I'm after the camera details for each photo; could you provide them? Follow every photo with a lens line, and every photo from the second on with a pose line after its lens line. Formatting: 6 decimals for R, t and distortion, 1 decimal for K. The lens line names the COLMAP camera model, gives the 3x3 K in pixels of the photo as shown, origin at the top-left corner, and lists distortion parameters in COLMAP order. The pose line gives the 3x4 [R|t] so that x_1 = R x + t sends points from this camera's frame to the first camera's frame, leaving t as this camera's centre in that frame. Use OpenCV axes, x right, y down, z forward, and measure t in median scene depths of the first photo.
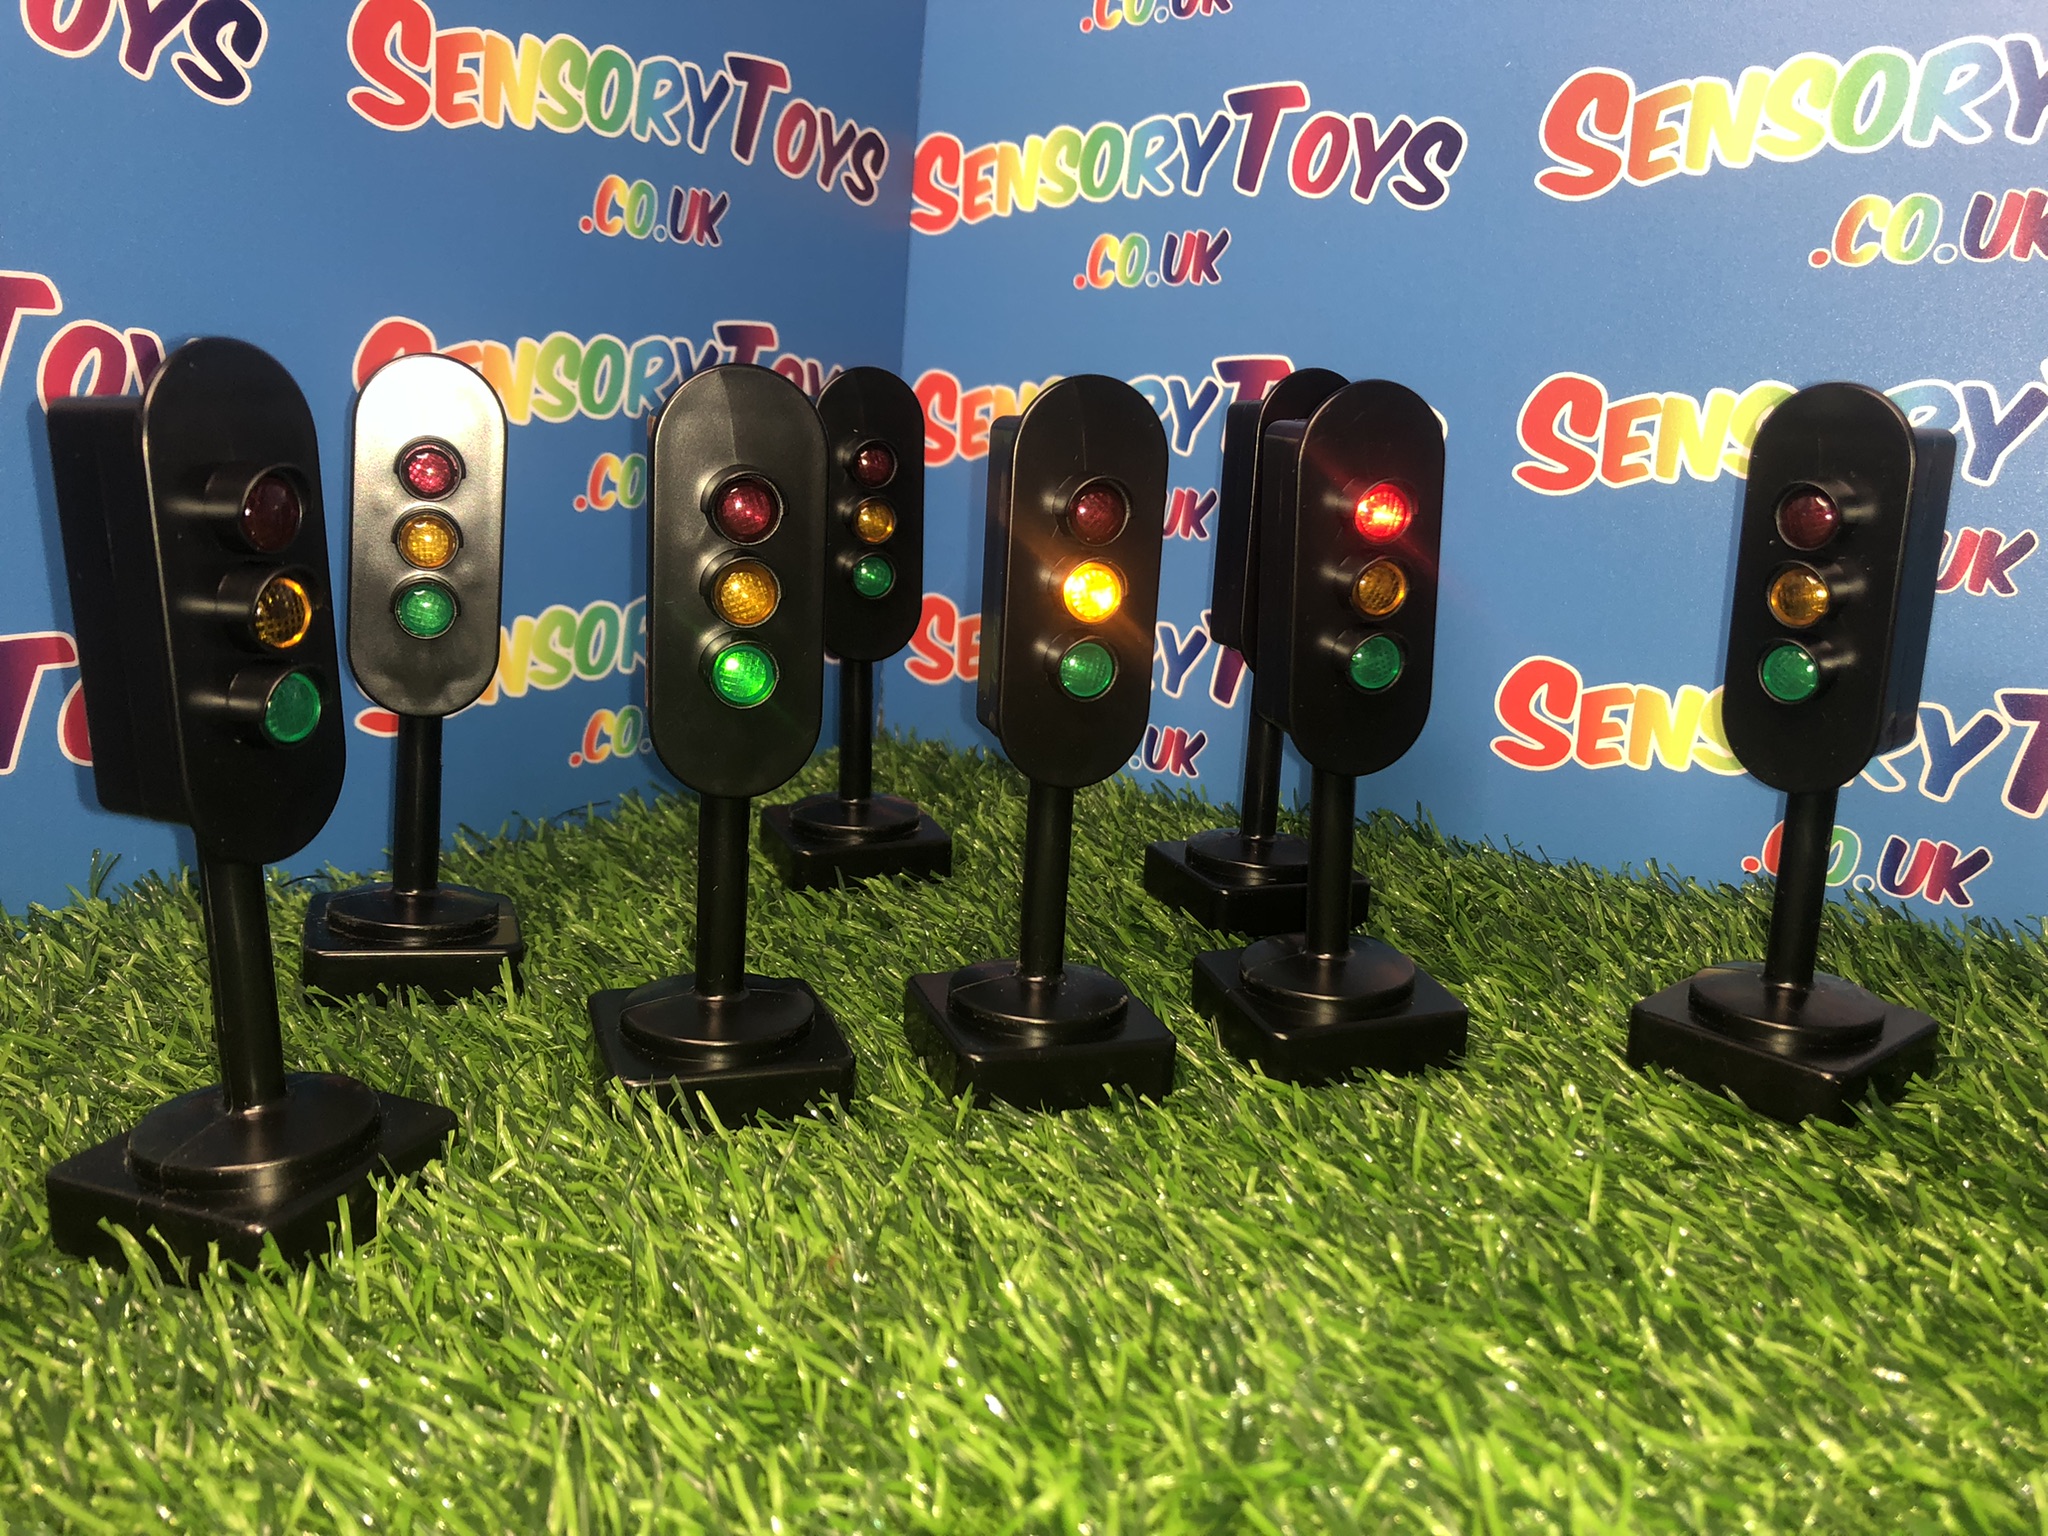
lens RADIAL K [[1671.5, 0, 1031.5], [0, 1671.5, 780.2], [0, 0, 1]] dist [0.010314, -0.025505]
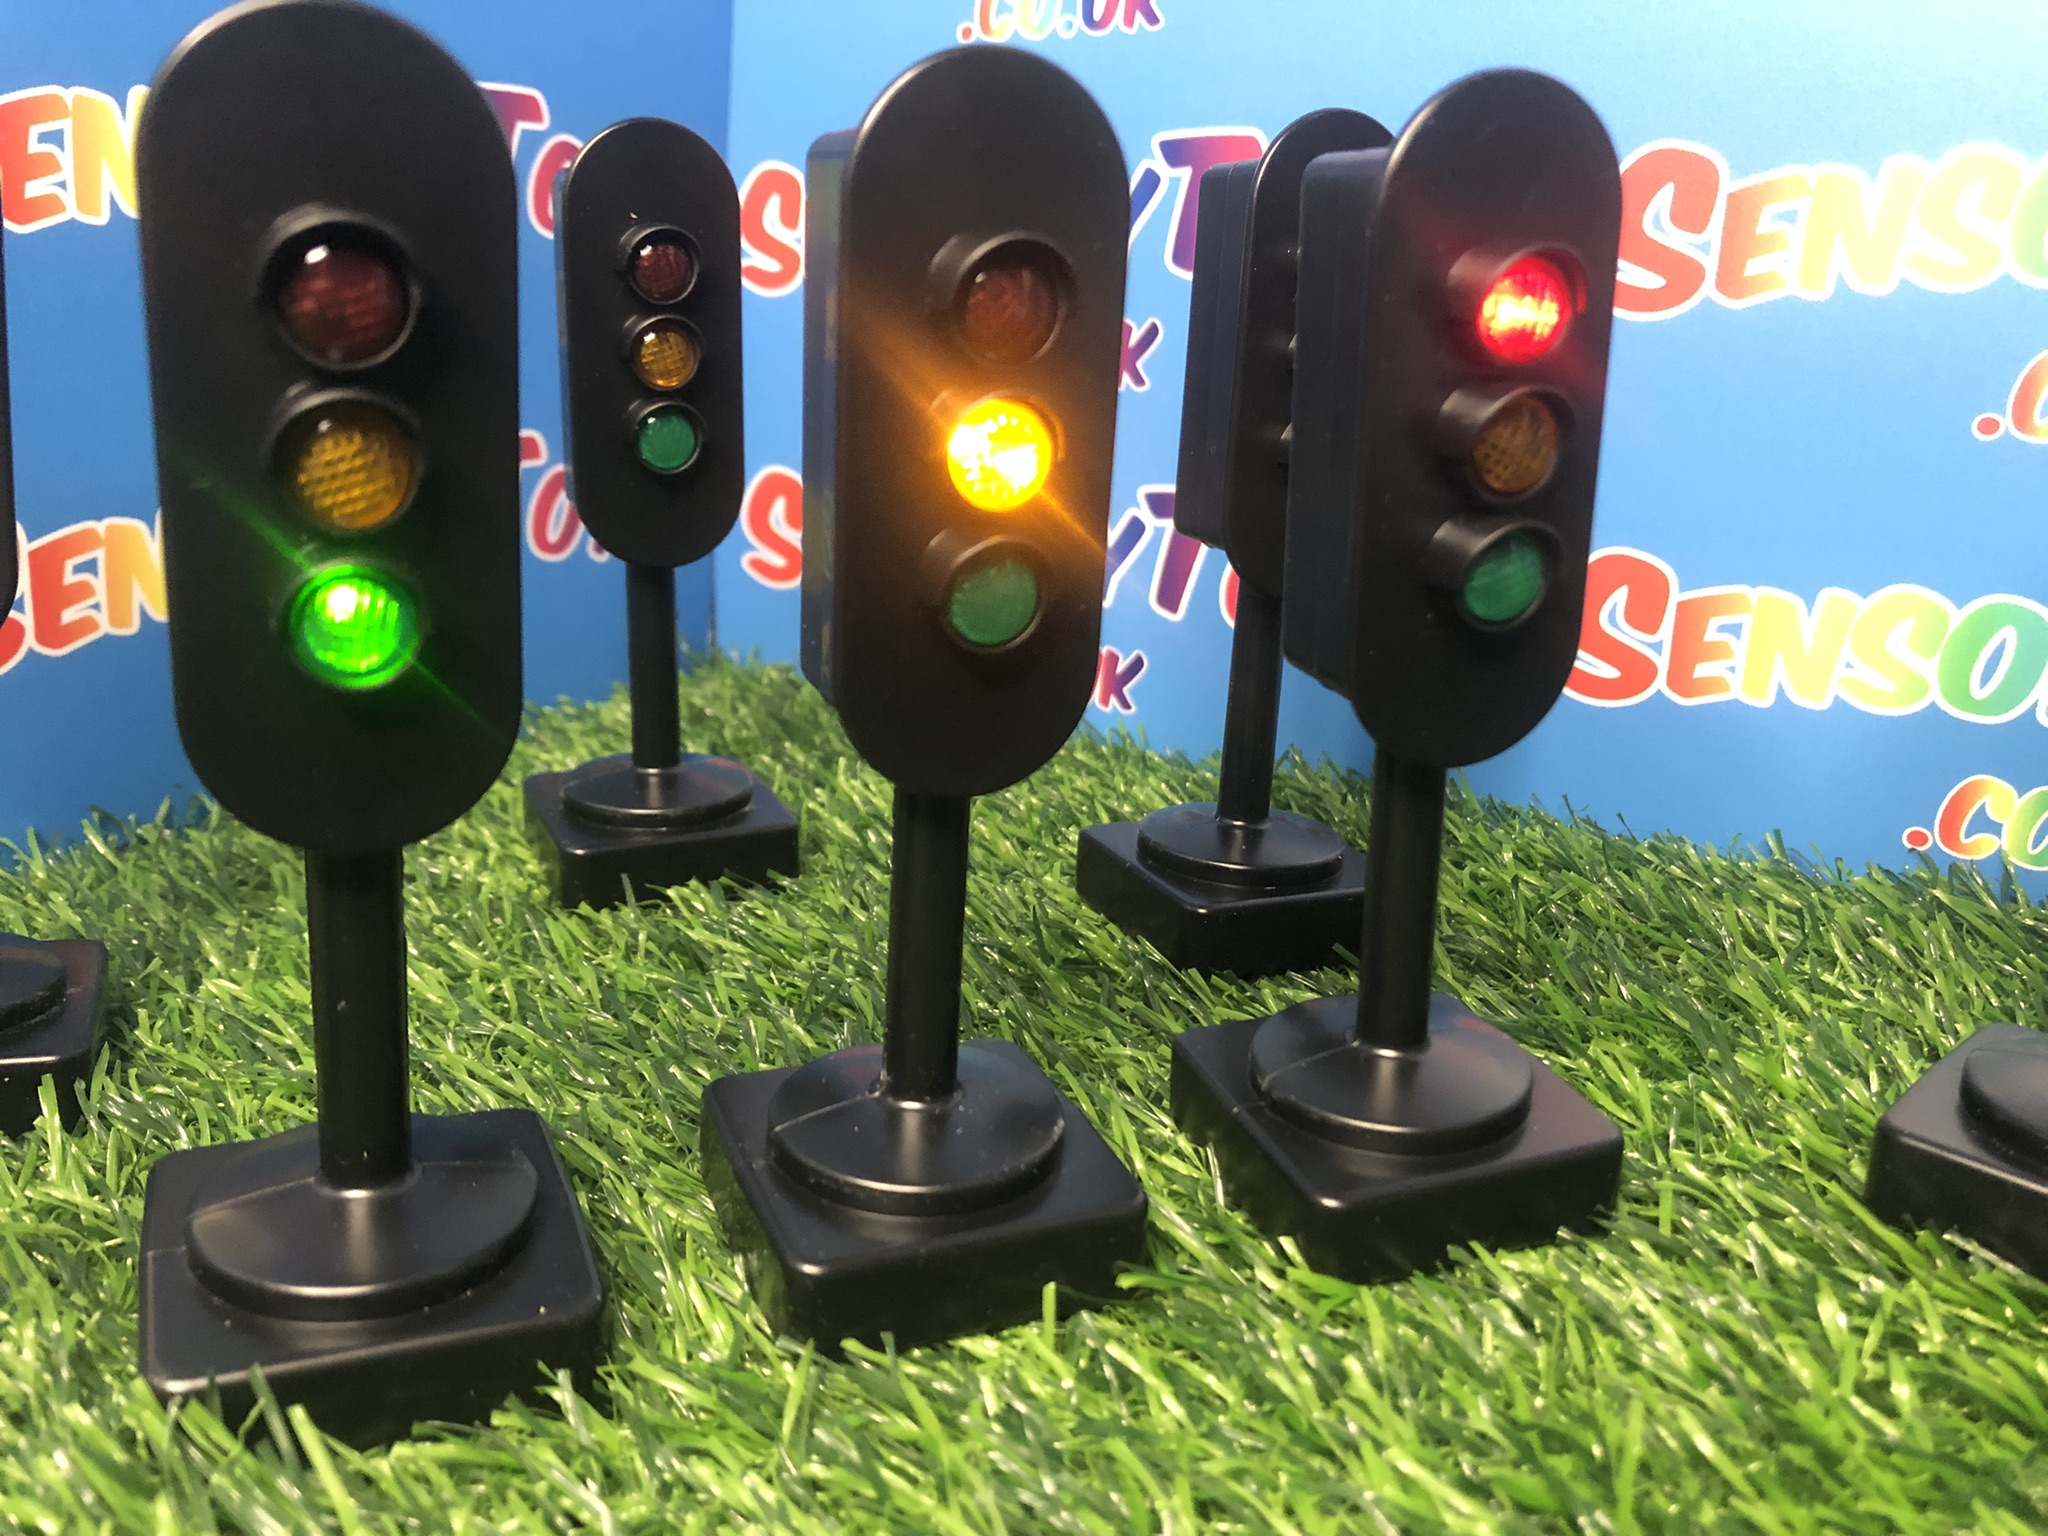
lens RADIAL K [[1671.5, 0, 1011.7], [0, 1671.5, 771.1], [0, 0, 1]] dist [0.010314, -0.025505]
pose [[0.998234, -0.017747, 0.056700, 0.002427], [0.014030, 0.997768, 0.065292, -0.034875], [-0.057732, -0.064381, 0.996254, 0.349331]]
